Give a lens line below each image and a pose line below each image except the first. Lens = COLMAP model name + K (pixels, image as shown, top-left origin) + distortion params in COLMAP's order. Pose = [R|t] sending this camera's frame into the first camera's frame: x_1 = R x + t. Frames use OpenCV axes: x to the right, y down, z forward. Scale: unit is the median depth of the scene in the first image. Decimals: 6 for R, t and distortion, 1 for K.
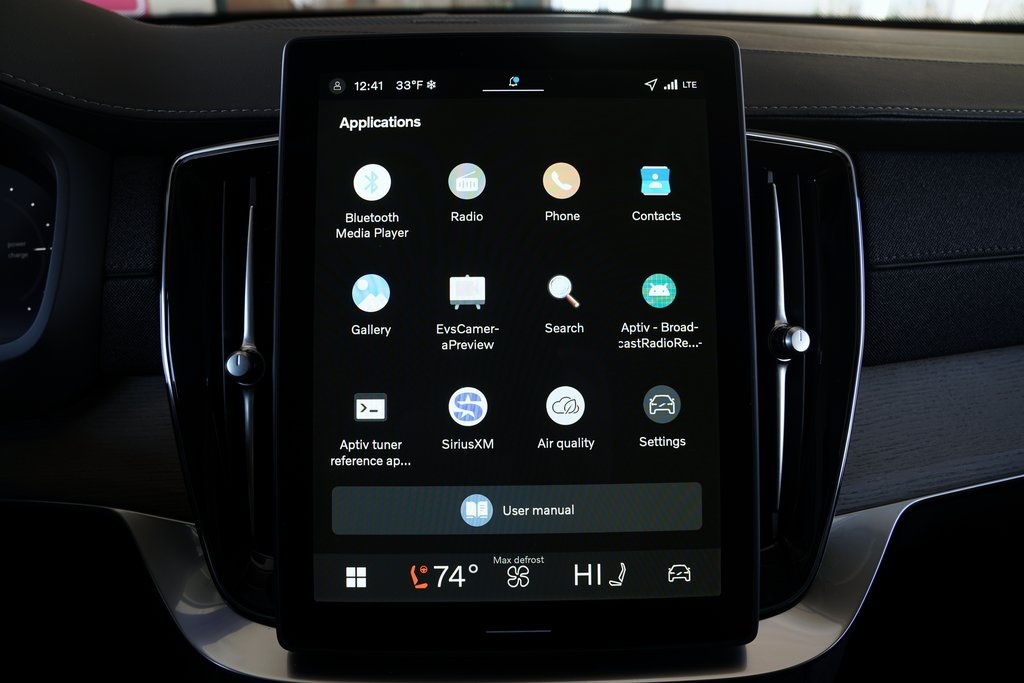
lens RADIAL K [[699.0, 0, 512.0], [0, 699.0, 341.5], [0, 0, 1]] dist [-0.125148, 0.079118]
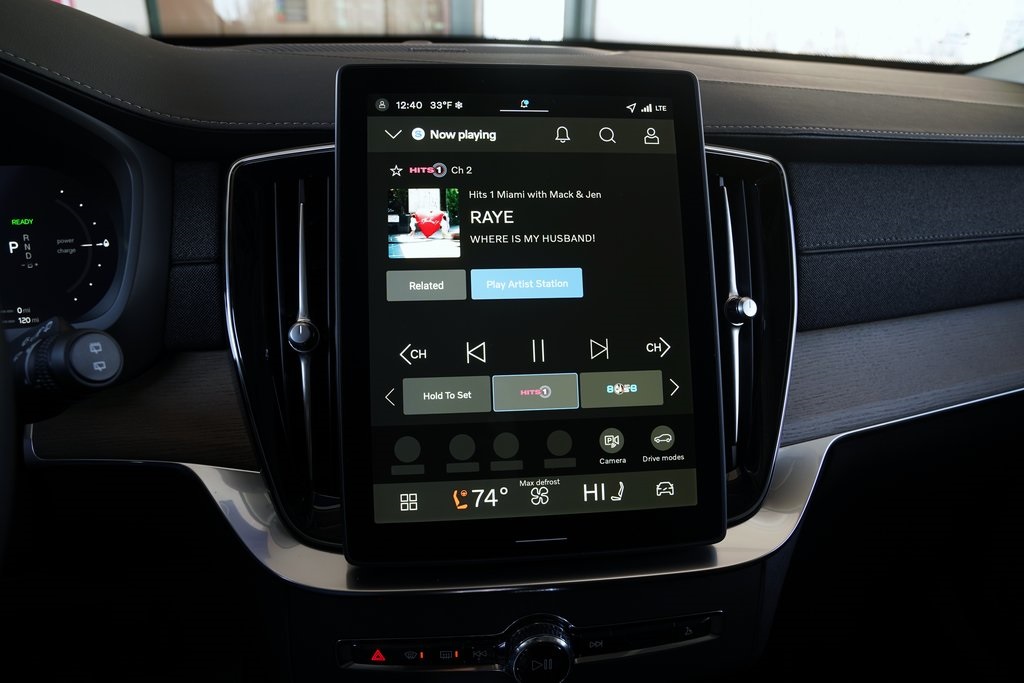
lens RADIAL K [[701.3, 0, 516.9], [0, 701.3, 347.3], [0, 0, 1]] dist [-0.129467, 0.080448]
pose [[0.994627, -0.018863, 0.101788, -0.136745], [0.020665, 0.999647, -0.016676, 0.080696], [-0.101437, 0.018690, 0.994666, -0.226699]]
